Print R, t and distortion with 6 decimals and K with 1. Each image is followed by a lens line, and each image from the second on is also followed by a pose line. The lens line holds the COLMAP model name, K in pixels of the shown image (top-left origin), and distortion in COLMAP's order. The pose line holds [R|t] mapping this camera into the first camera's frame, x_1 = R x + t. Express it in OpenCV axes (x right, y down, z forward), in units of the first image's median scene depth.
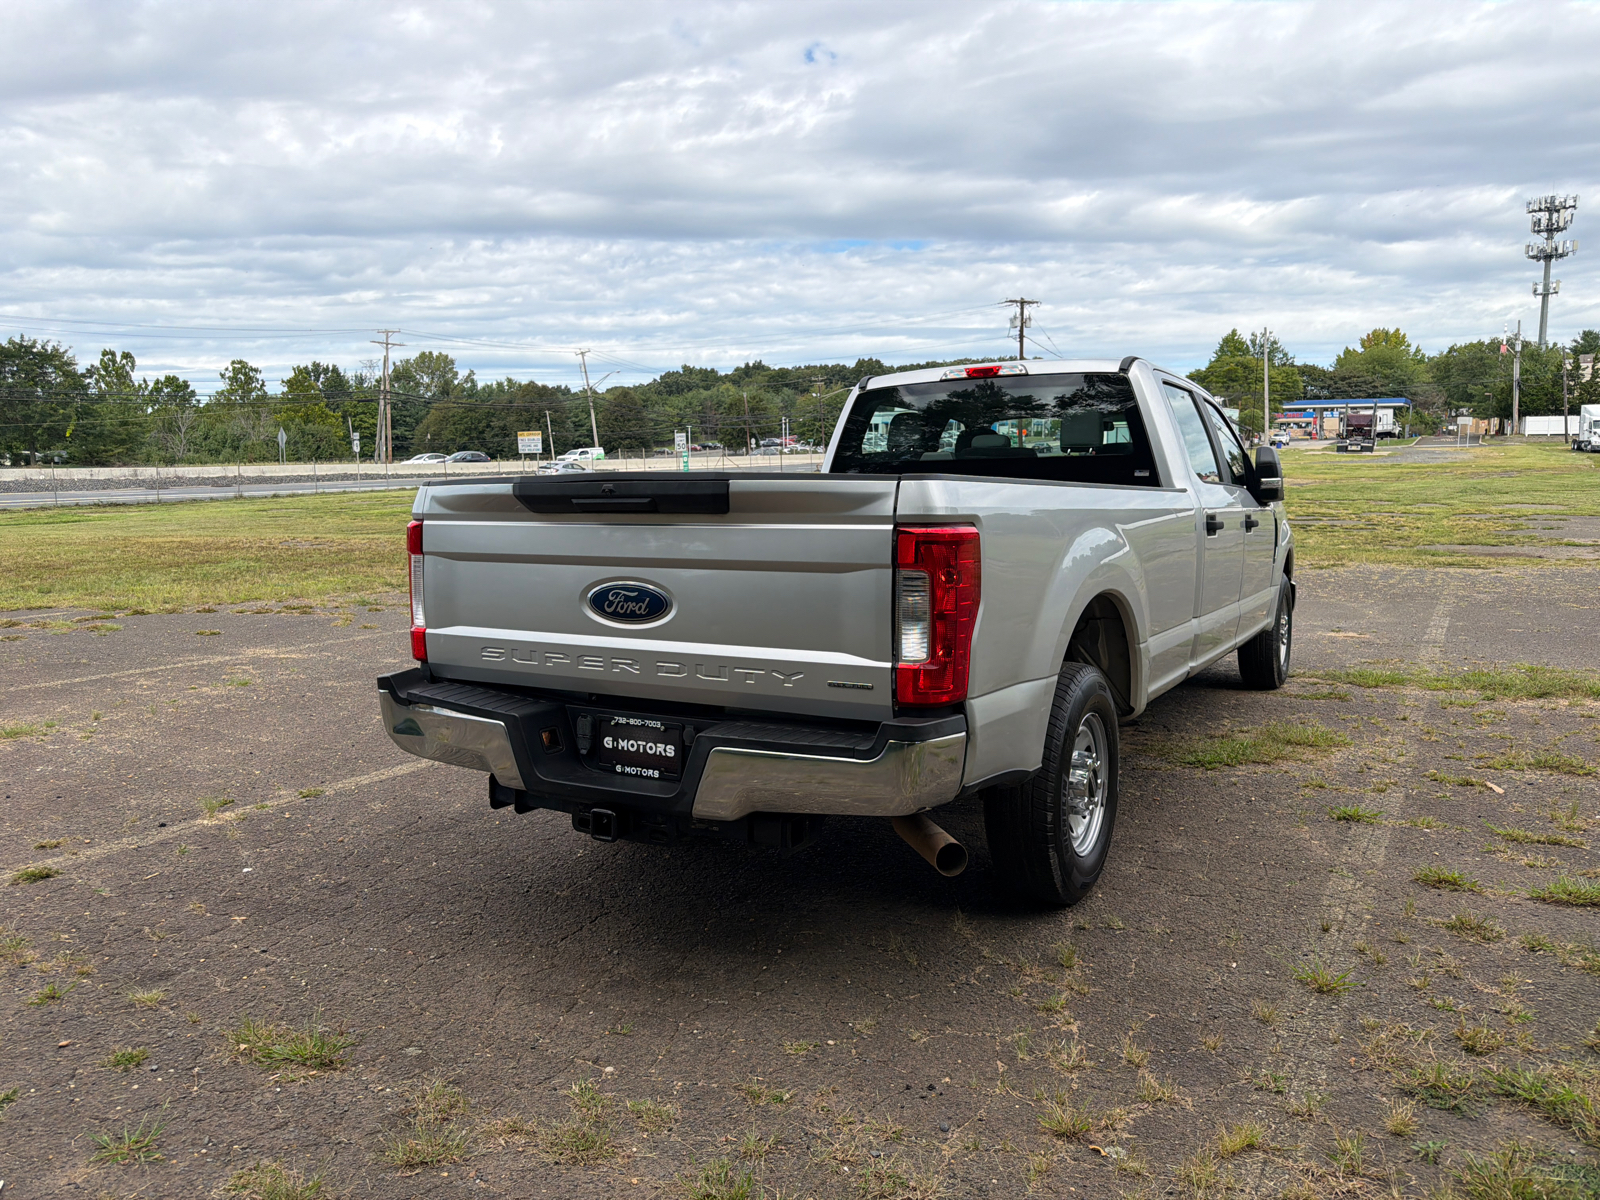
lens RADIAL K [[1137.3, 0, 800.0], [0, 1137.3, 600.0], [0, 0, 1]] dist [0.066096, -0.093960]
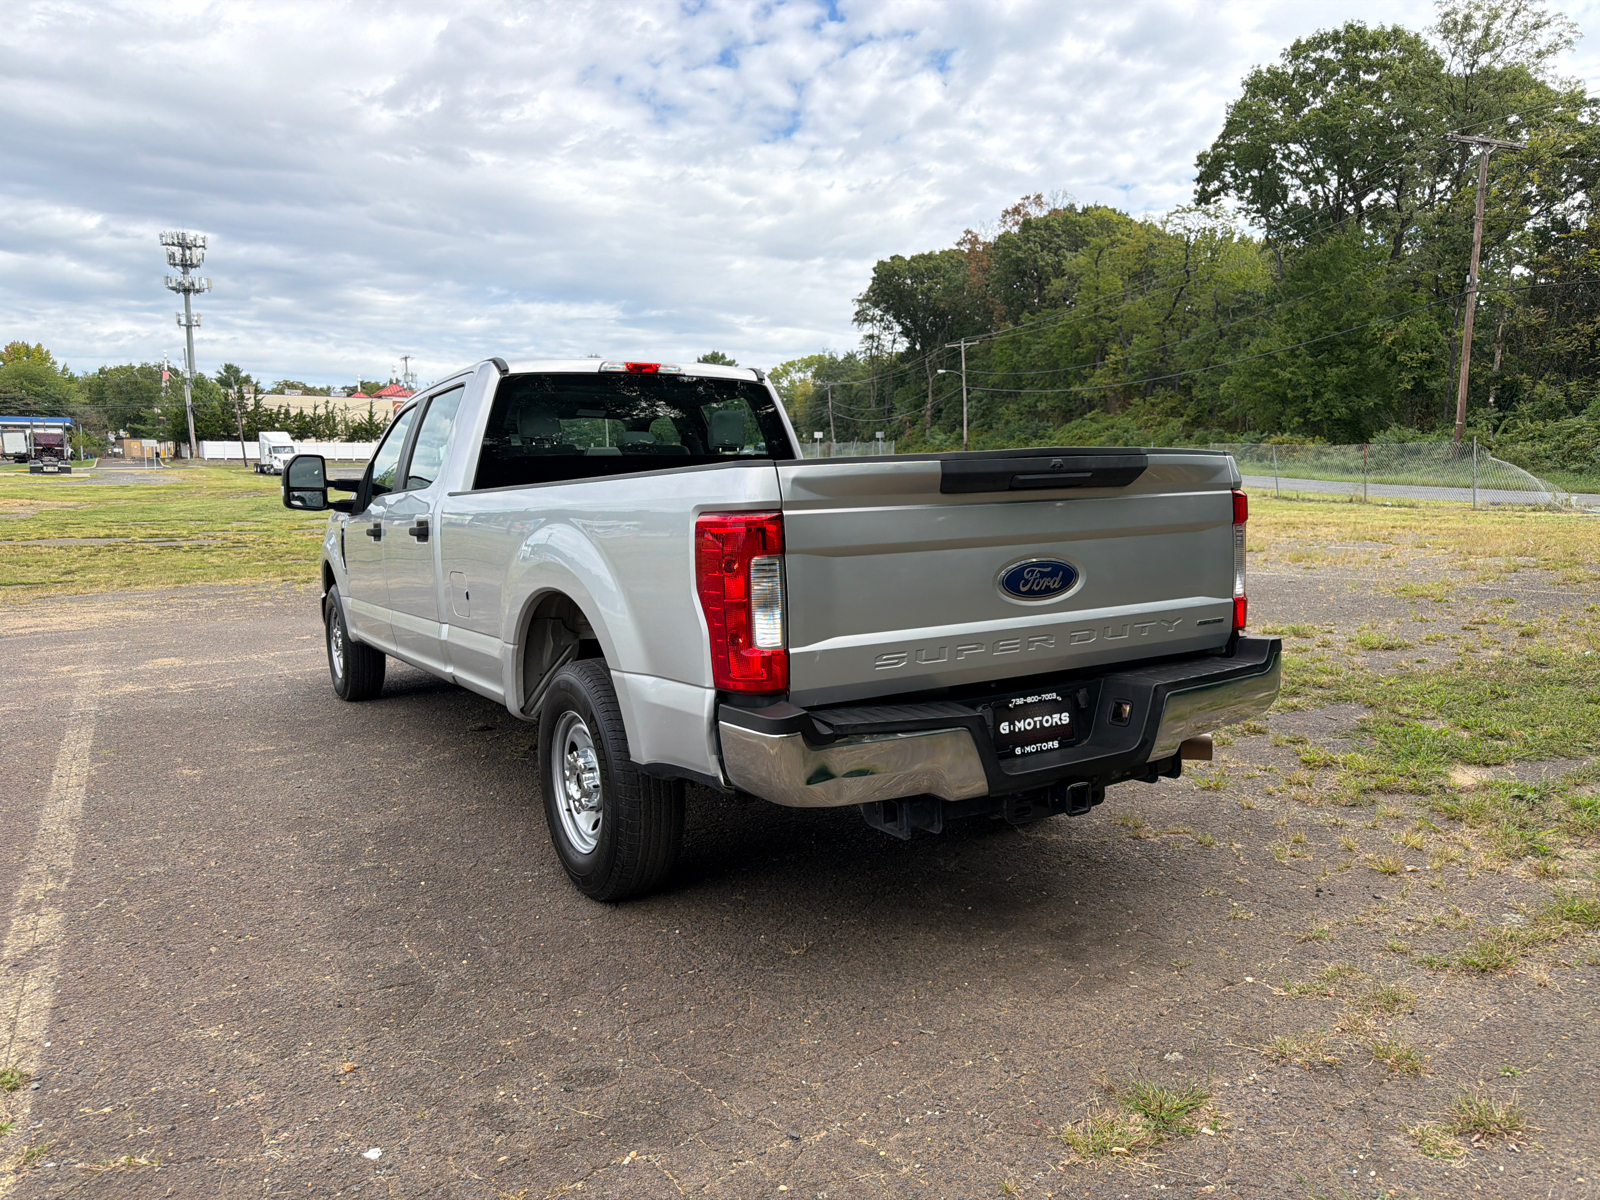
lens RADIAL K [[1139.2, 0, 800.0], [0, 1139.2, 600.0], [0, 0, 1]] dist [0.043641, -0.054717]
pose [[0.469740, -0.089819, 0.878224, -0.036594], [0.107981, 0.993187, 0.043821, -0.001493], [-0.876176, 0.074247, 0.476238, 0.022900]]
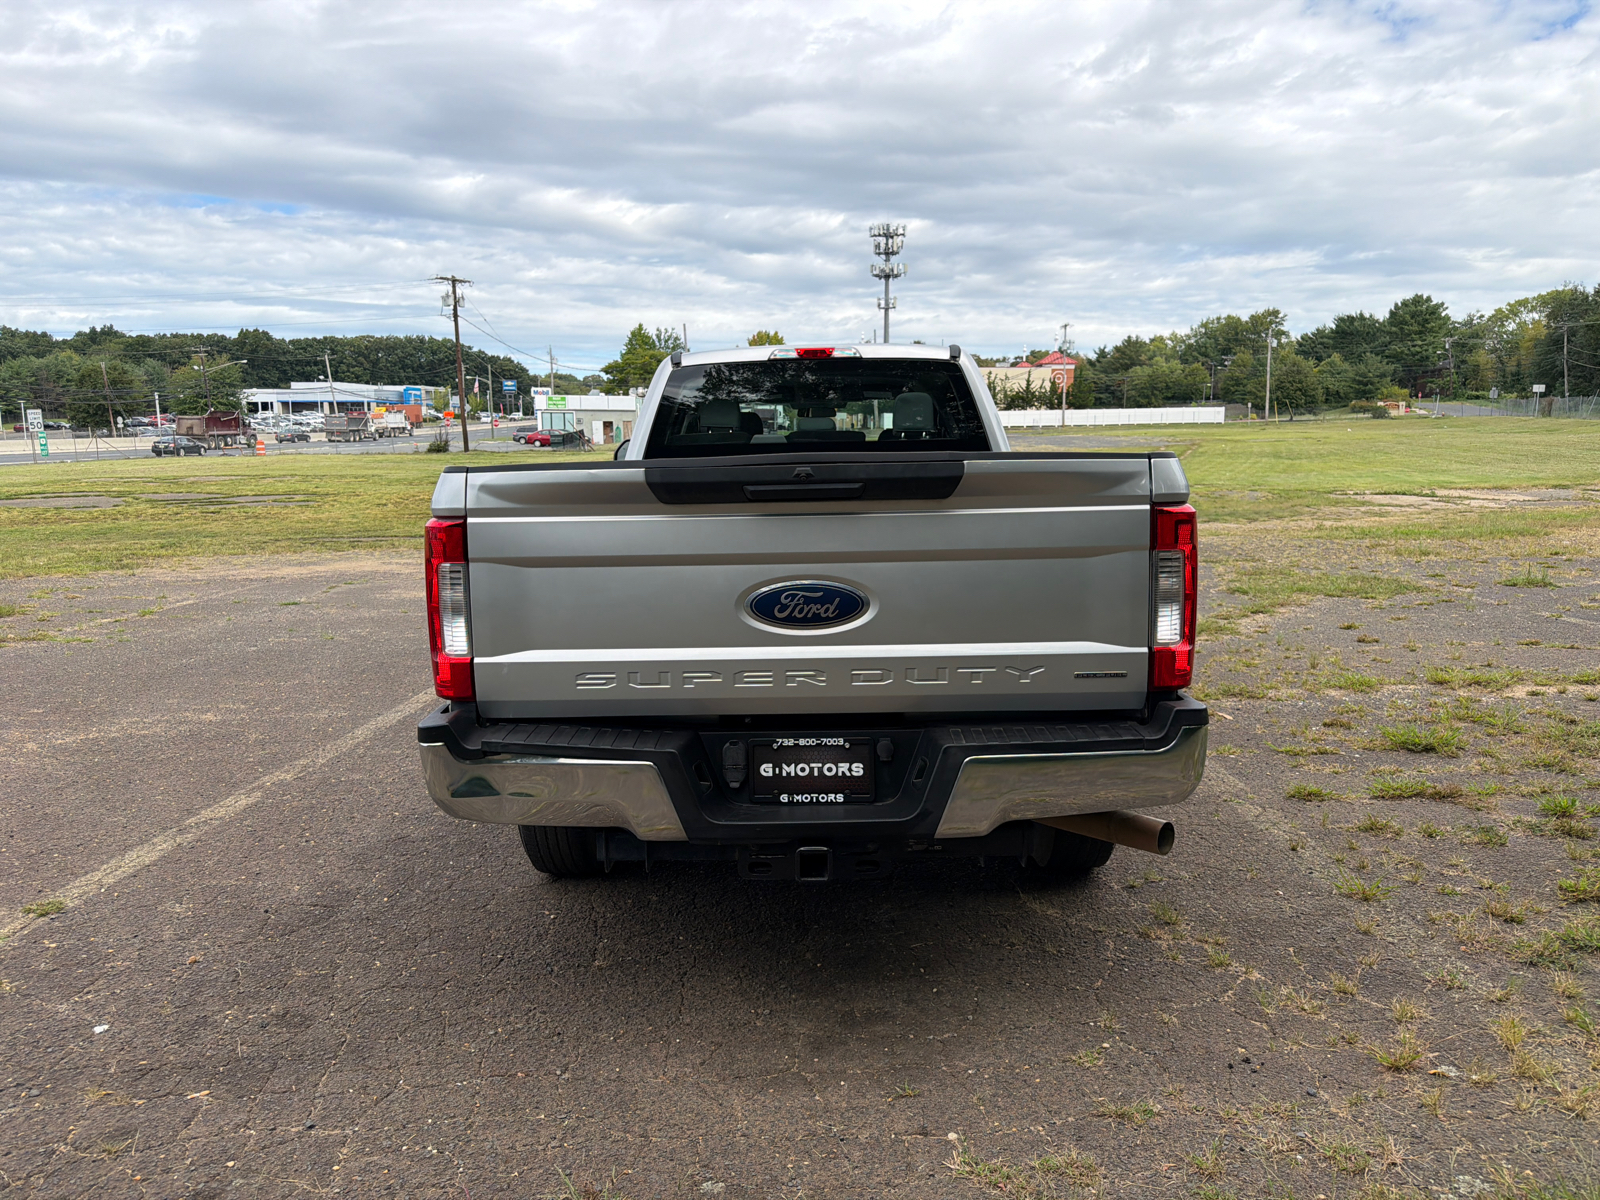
lens RADIAL K [[1139.2, 0, 800.0], [0, 1139.2, 600.0], [0, 0, 1]] dist [0.043641, -0.054717]
pose [[0.873830, -0.061975, 0.482266, -0.018462], [0.056057, 0.998071, 0.026689, -0.000798], [-0.482989, 0.003713, 0.875618, 0.008014]]
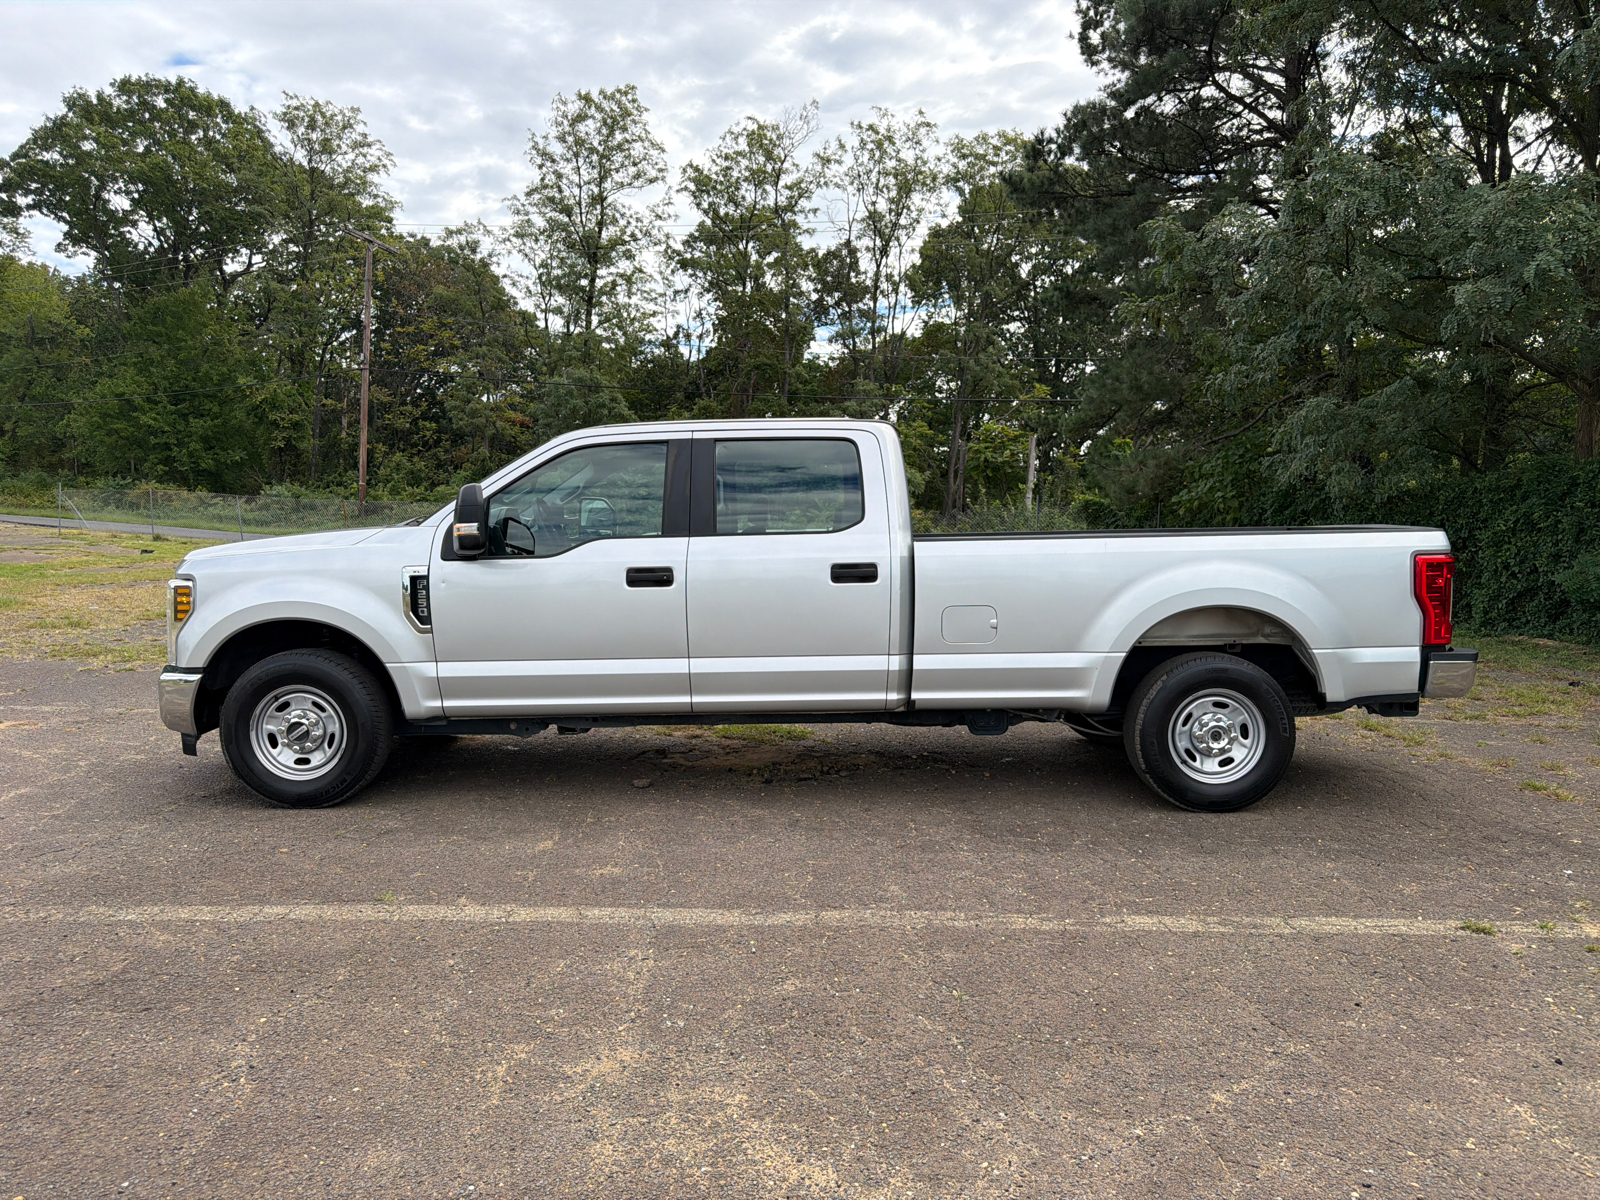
lens RADIAL K [[1147.7, 0, 767.6], [0, 1147.7, 631.2], [0, 0, 1]] dist [0.041460, -0.060891]
pose [[-0.519146, -0.072430, 0.851611, -0.044079], [0.081827, 0.987614, 0.133880, -0.009204], [-0.850760, 0.139188, -0.506789, 0.094662]]
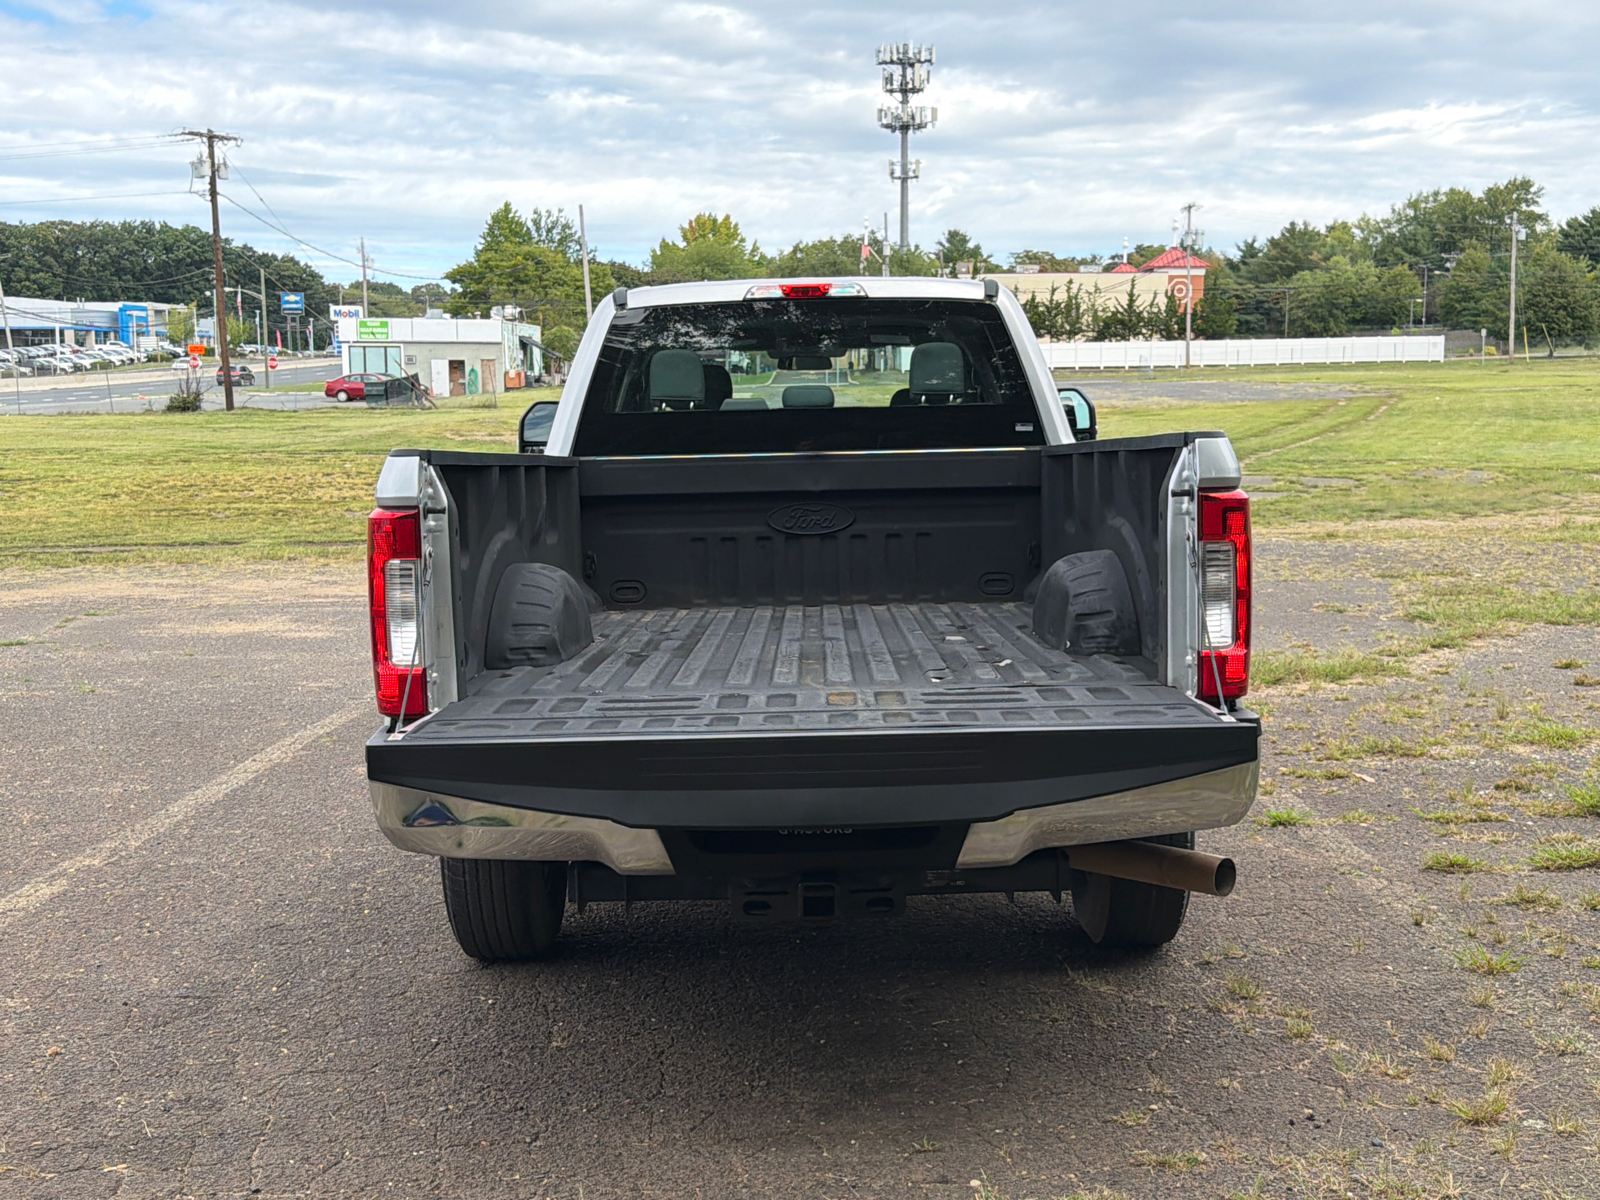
lens RADIAL K [[1845.8, 0, 802.1], [0, 1845.8, 617.5], [0, 0, 1]] dist [0.158728, -0.360638]
pose [[0.864000, -0.057780, 0.500166, -0.024878], [0.060538, 0.998108, 0.010729, -0.000104], [-0.499839, 0.021009, 0.865863, -0.001951]]
